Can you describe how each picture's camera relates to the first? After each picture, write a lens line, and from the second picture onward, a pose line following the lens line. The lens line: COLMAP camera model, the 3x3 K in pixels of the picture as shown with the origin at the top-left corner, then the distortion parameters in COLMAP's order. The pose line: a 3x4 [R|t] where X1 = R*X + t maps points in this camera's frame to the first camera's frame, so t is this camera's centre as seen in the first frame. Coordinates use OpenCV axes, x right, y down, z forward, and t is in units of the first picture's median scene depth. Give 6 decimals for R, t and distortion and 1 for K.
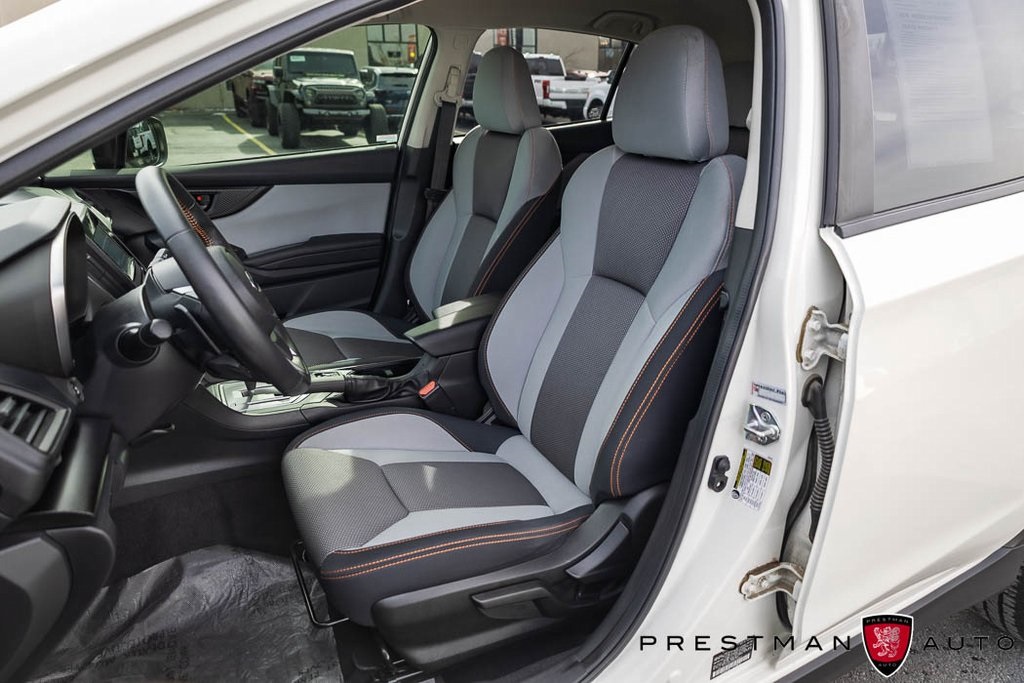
lens RADIAL K [[670.6, 0, 512.0], [0, 670.6, 341.5], [0, 0, 1]] dist [0.008810, -0.000734]
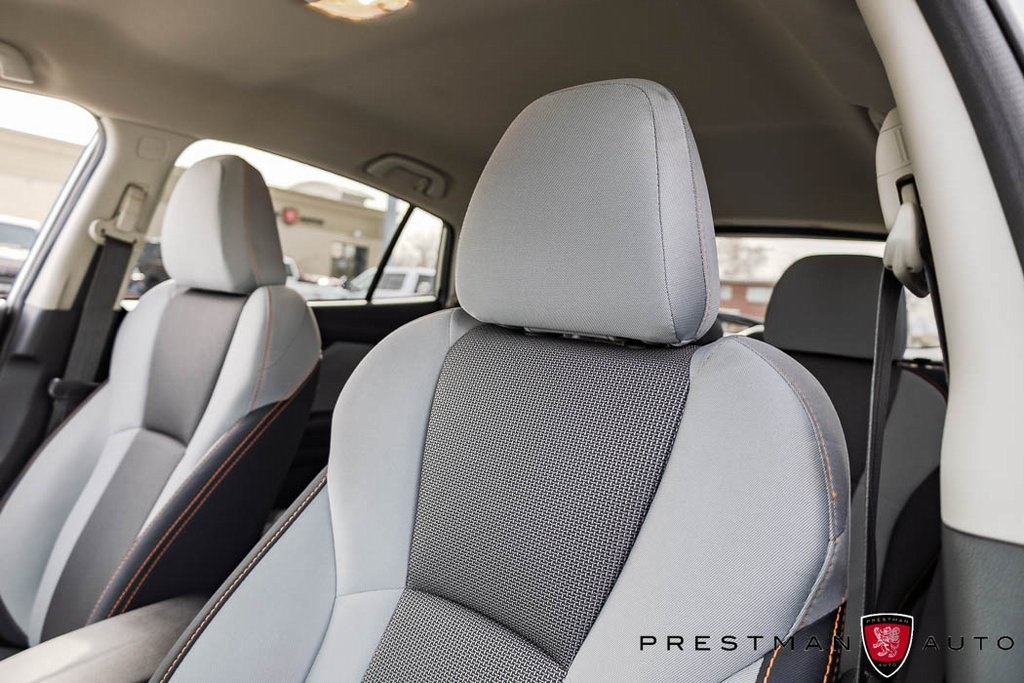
lens RADIAL K [[670.6, 0, 512.0], [0, 670.6, 341.5], [0, 0, 1]] dist [0.008810, -0.000734]
pose [[0.916633, 0.086890, 0.390171, 0.001712], [0.037644, 0.952987, -0.300665, -0.105645], [-0.397952, 0.290287, 0.870268, 0.497647]]
